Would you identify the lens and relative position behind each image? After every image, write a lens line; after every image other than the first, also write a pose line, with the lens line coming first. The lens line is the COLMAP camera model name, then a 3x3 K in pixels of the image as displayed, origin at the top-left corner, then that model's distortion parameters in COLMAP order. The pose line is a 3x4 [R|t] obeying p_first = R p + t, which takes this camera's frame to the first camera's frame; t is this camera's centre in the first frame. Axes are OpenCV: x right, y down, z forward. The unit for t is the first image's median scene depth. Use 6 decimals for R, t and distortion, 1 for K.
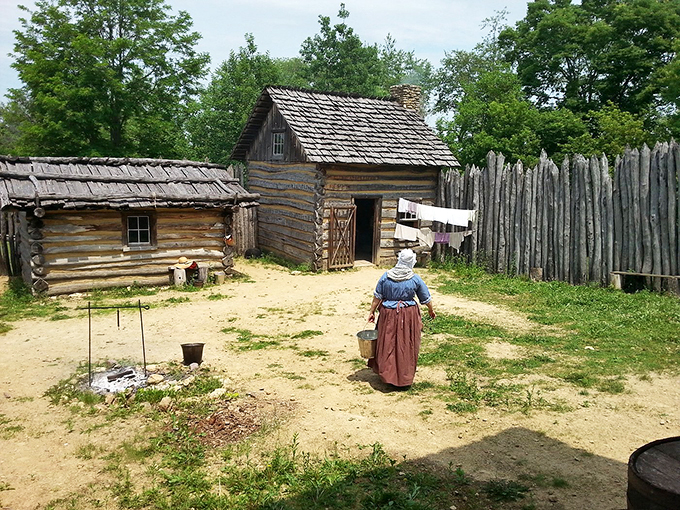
lens RADIAL K [[609.1, 0, 340.0], [0, 609.1, 255.0], [0, 0, 1]] dist [0.037657, -0.006534]
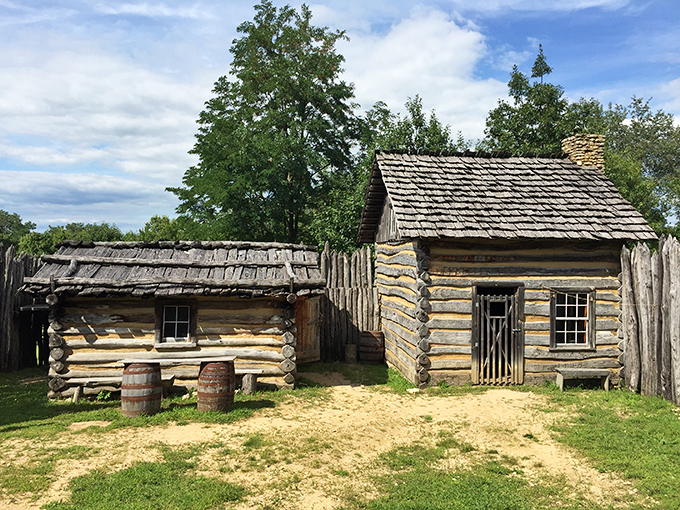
lens RADIAL K [[609.1, 0, 340.0], [0, 609.1, 255.0], [0, 0, 1]] dist [0.037657, -0.006534]
pose [[0.892576, -0.027659, -0.450048, 0.206344], [-0.046345, 0.987203, -0.152587, -0.012039], [0.448509, 0.157053, 0.879872, 0.285705]]
